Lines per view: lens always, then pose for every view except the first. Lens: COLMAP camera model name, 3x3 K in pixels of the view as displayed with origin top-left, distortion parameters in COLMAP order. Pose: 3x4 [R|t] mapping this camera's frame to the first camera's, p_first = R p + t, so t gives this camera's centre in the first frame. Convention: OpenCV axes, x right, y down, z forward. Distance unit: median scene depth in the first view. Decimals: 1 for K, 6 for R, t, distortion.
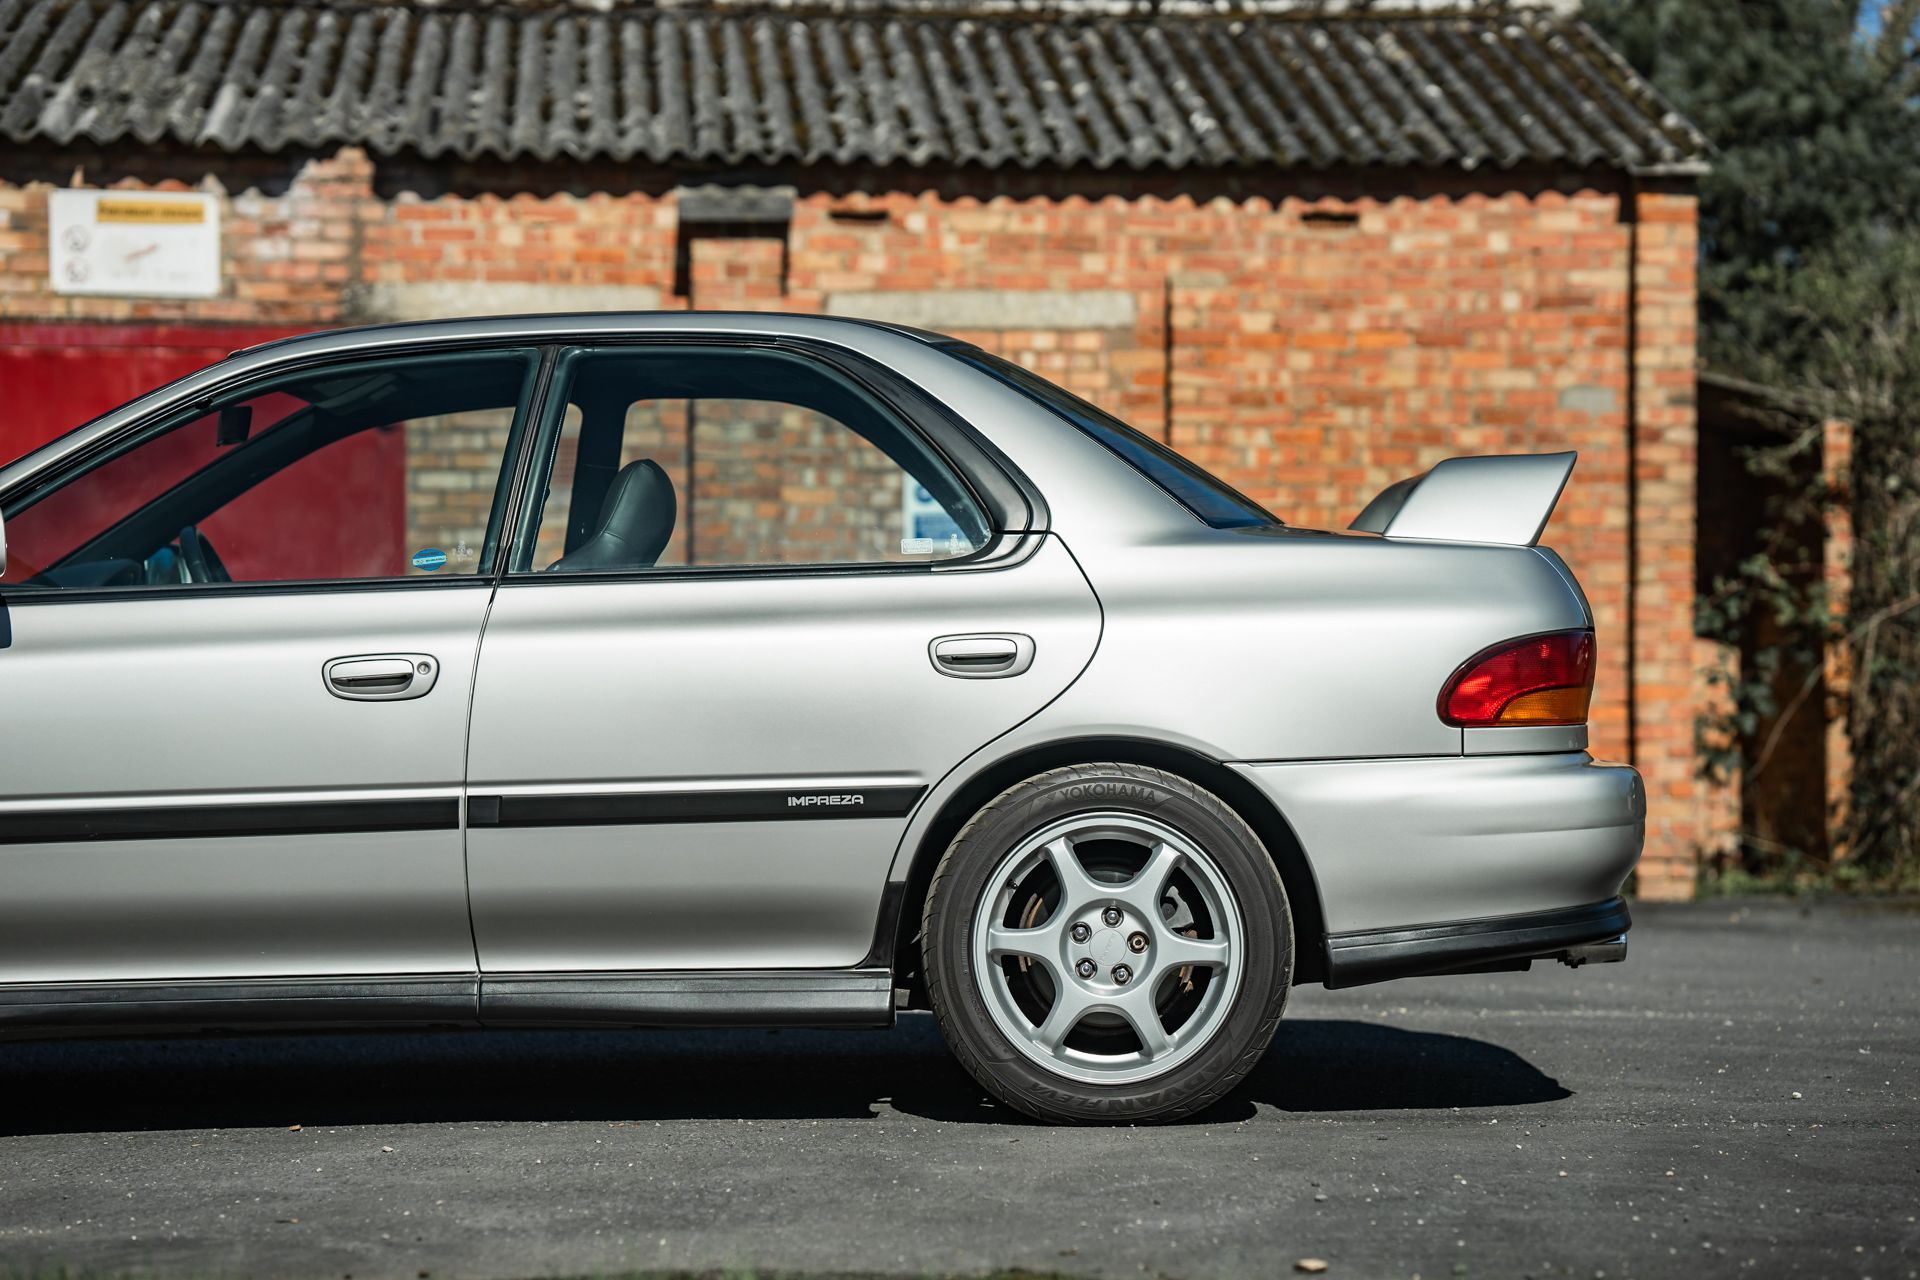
lens RADIAL K [[4599.9, 0, 960.0], [0, 4599.9, 640.0], [0, 0, 1]] dist [0.642525, 2.416523]
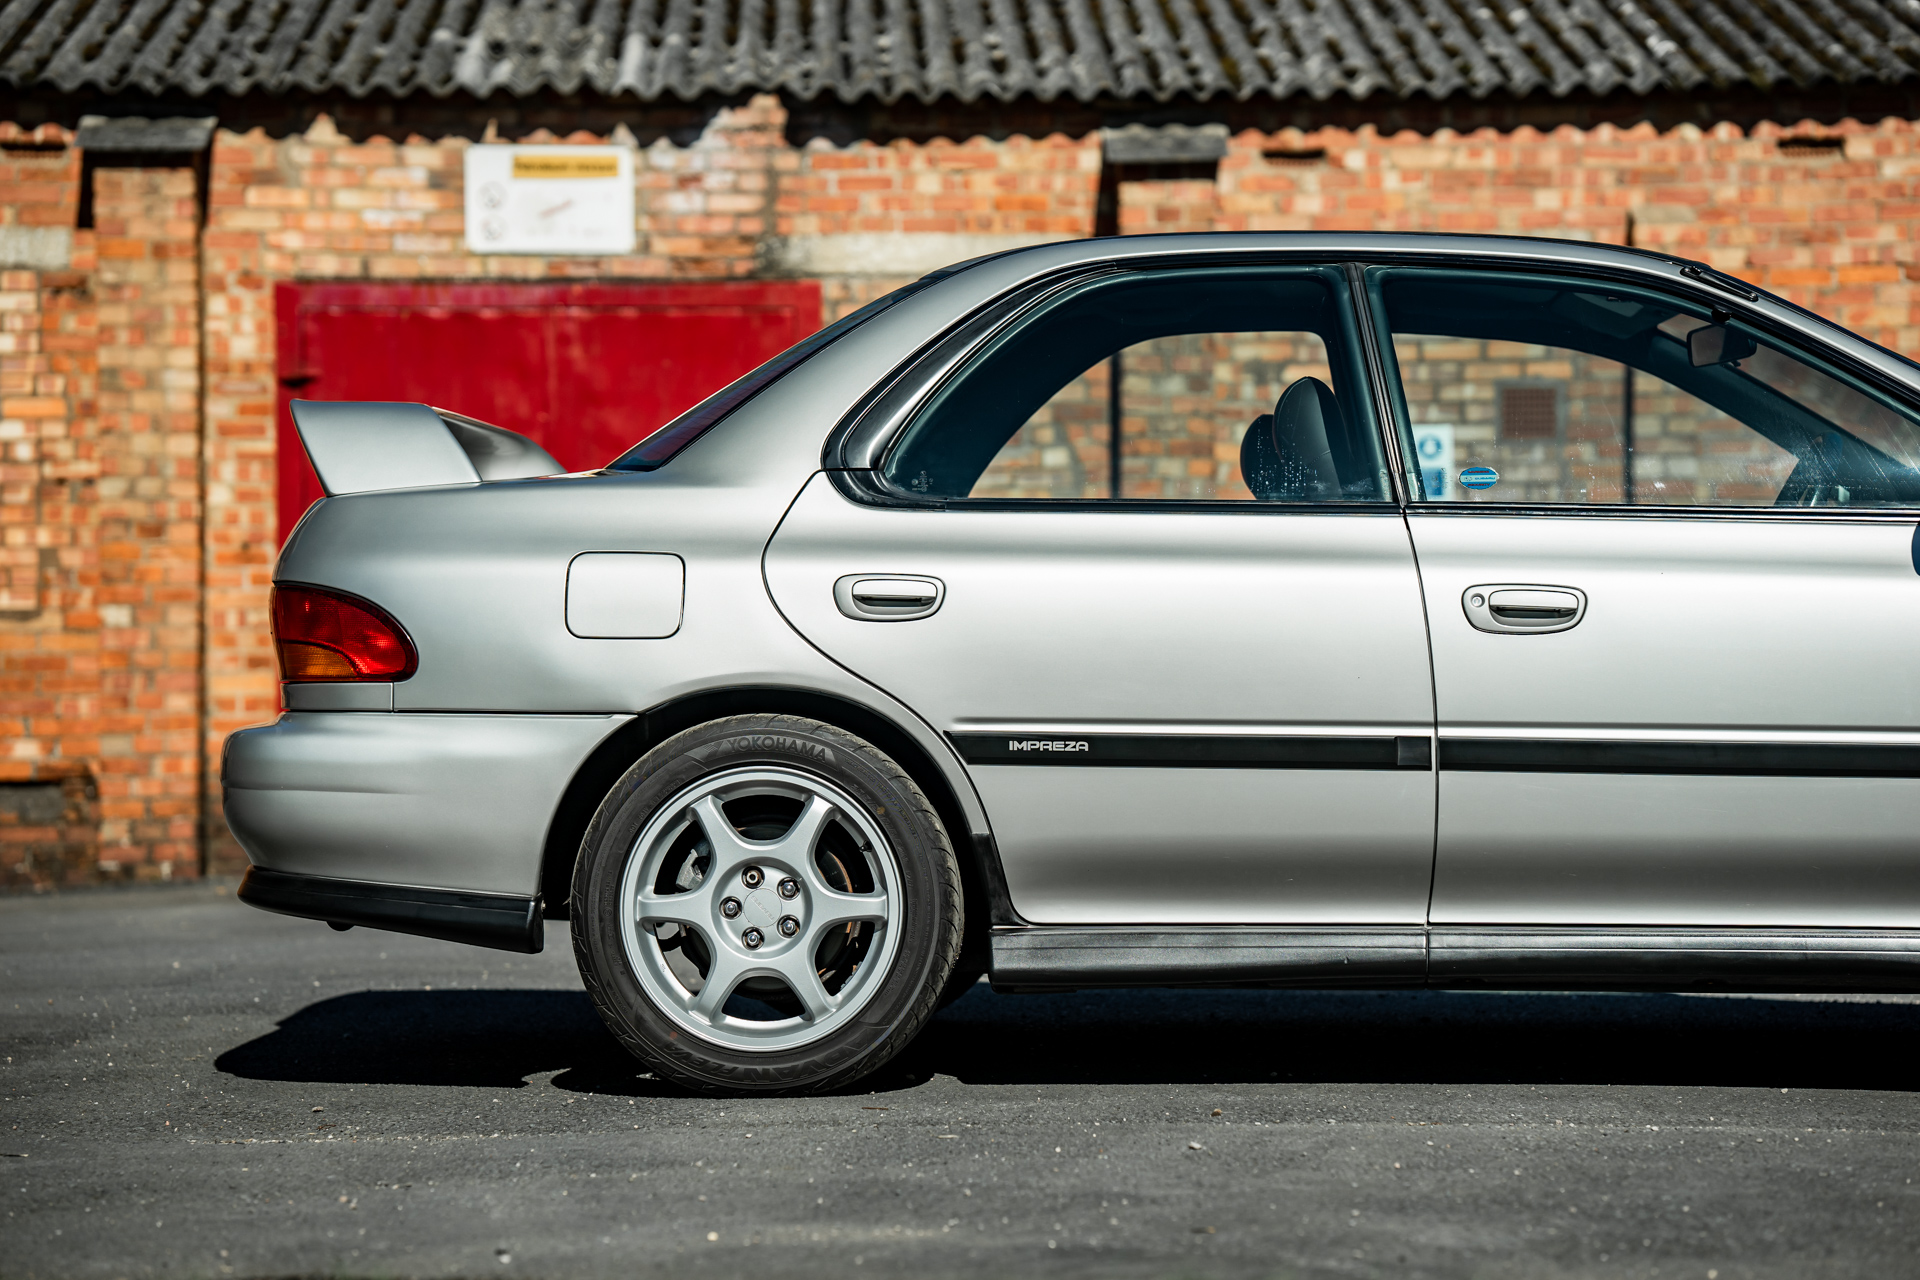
lens RADIAL K [[4599.9, 0, 960.0], [0, 4599.9, 640.0], [0, 0, 1]] dist [0.642525, 2.416523]
pose [[0.999125, -0.005991, -0.041382, -0.050876], [0.006103, 0.999978, 0.002591, 0.004247], [0.041366, -0.002842, 0.999140, 0.051049]]
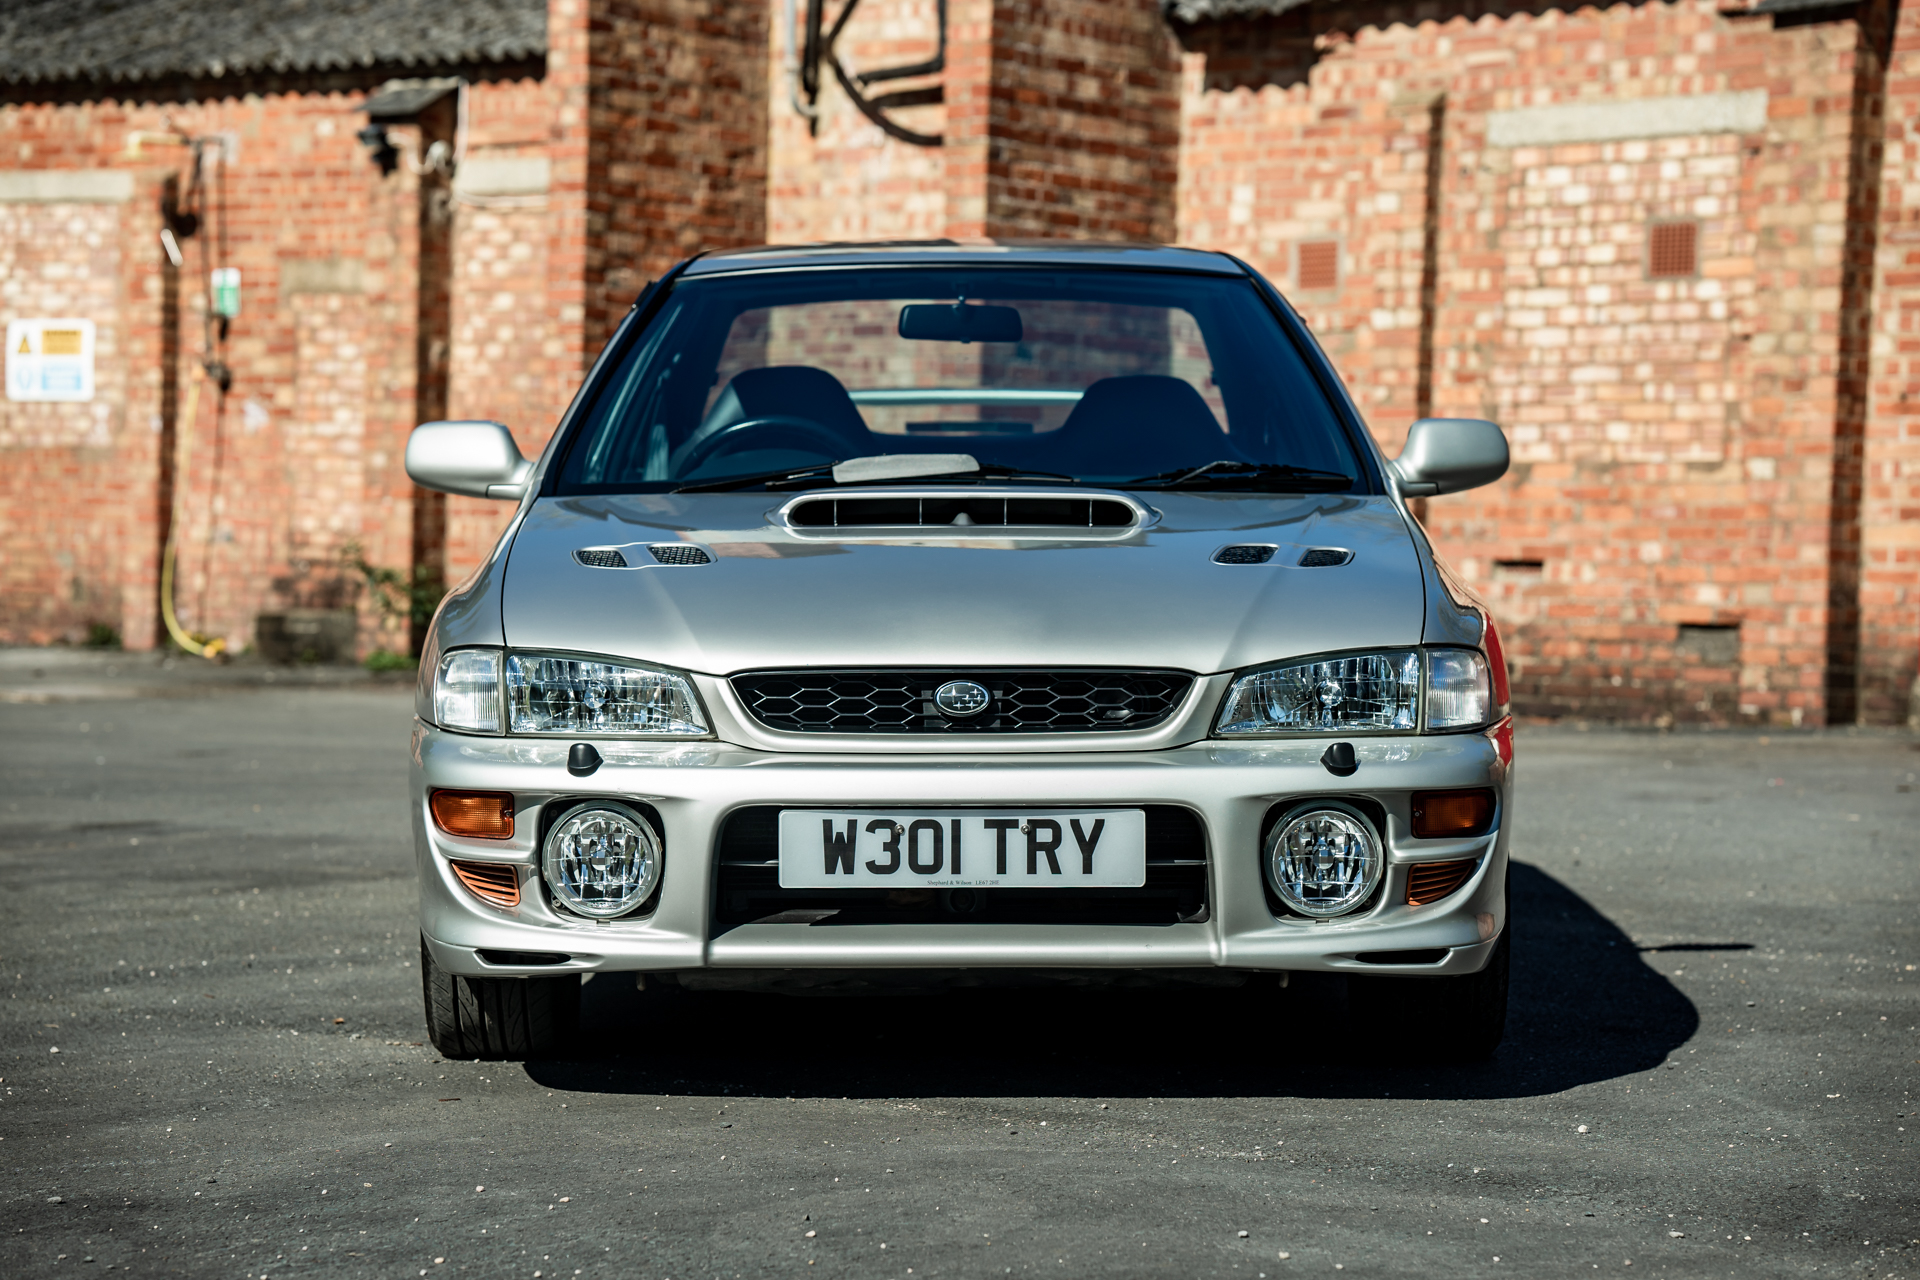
lens RADIAL K [[4599.9, 0, 960.0], [0, 4599.9, 640.0], [0, 0, 1]] dist [0.642525, 2.416523]
pose [[0.715184, 0.029527, -0.698312, 0.292561], [0.002426, 0.998996, 0.044726, -0.007247], [0.698932, -0.033681, 0.714395, 0.171112]]
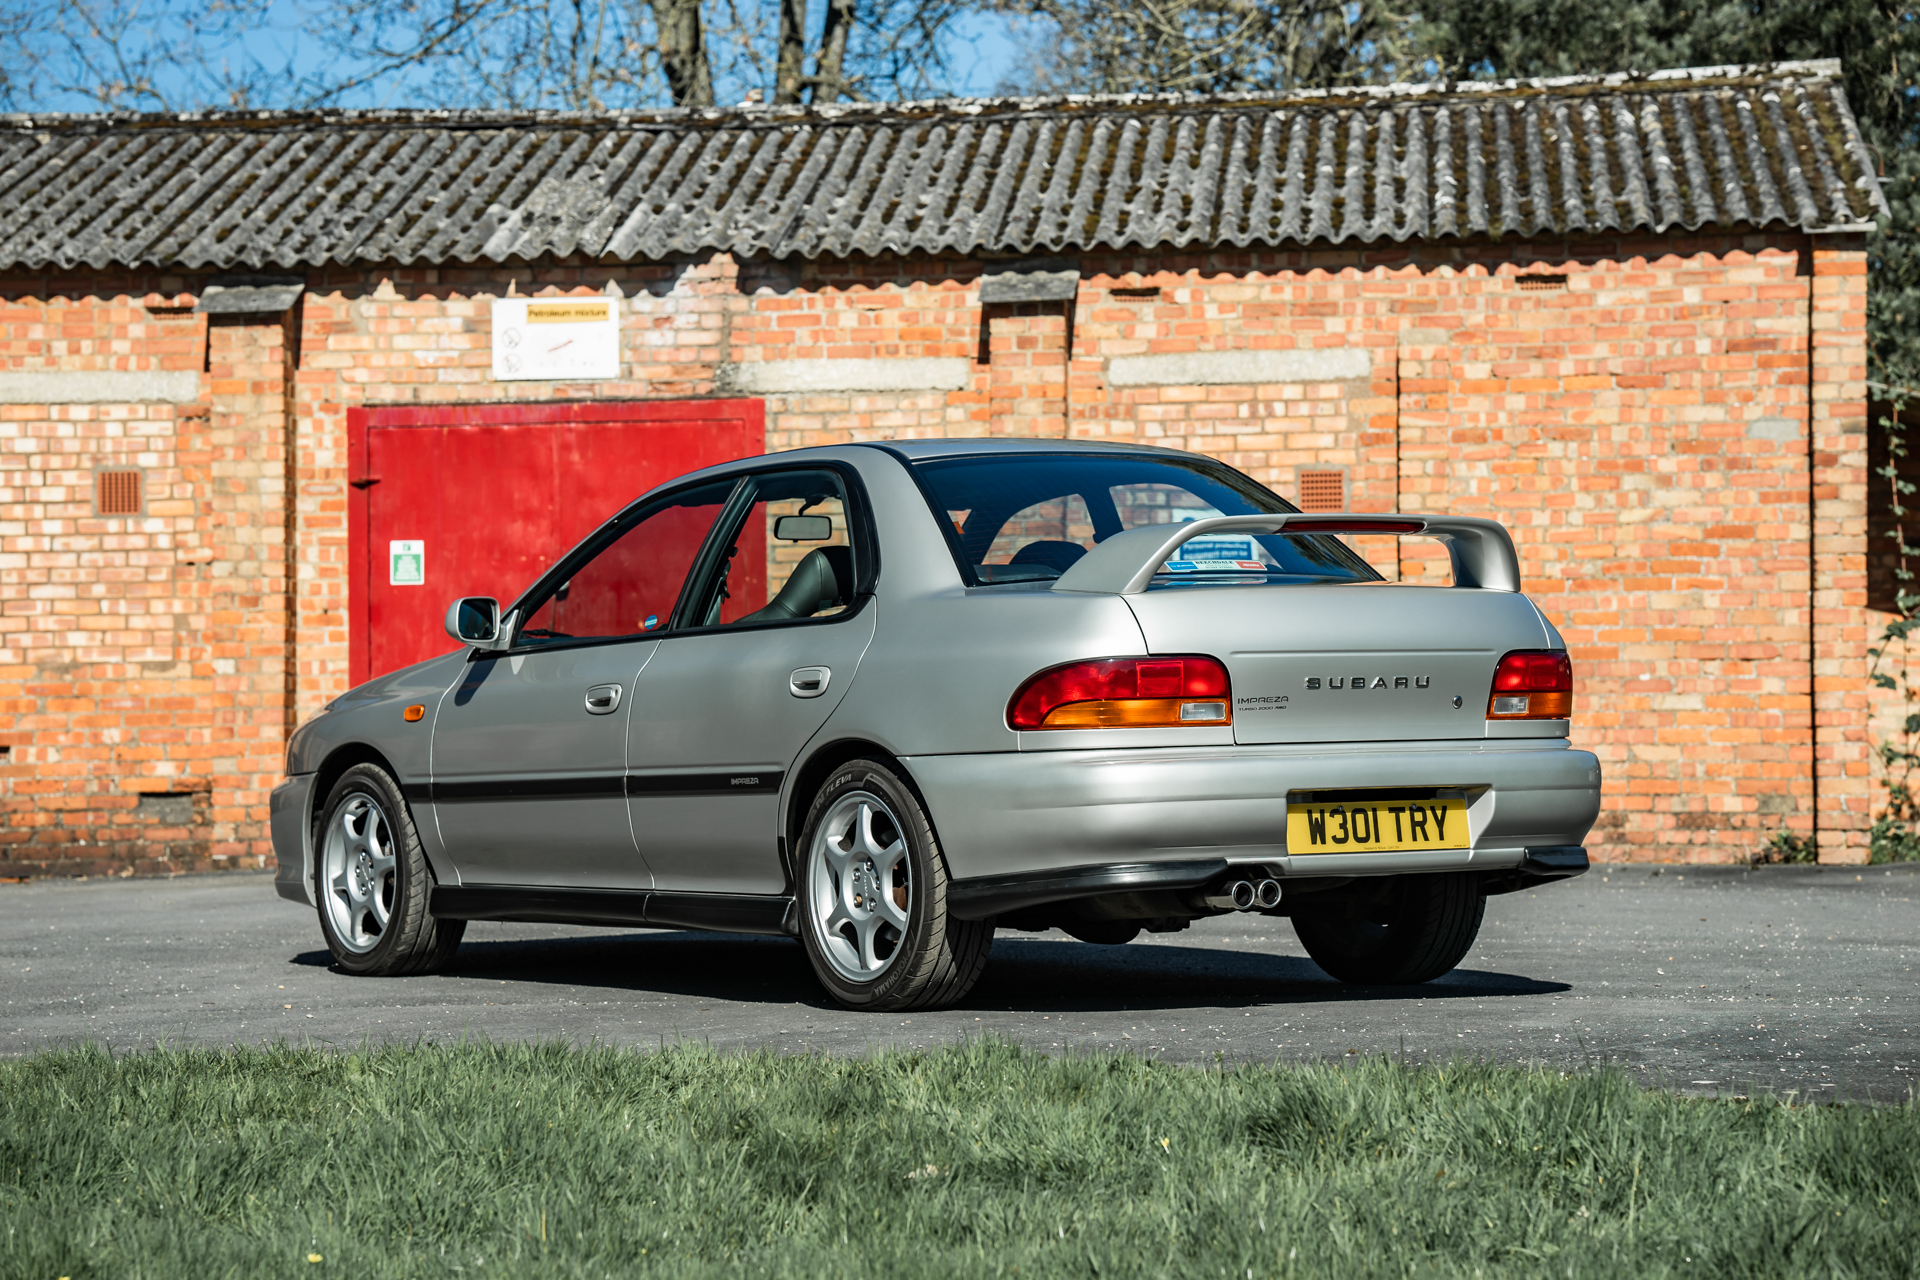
lens RADIAL K [[4694.9, 0, 941.9], [0, 4694.9, 625.8], [0, 0, 1]] dist [0.697632, 1.200143]
pose [[0.982814, -0.015738, -0.183927, 0.150722], [0.016255, 0.999867, 0.001298, -0.008083], [0.183882, -0.004266, 0.982939, -0.202415]]
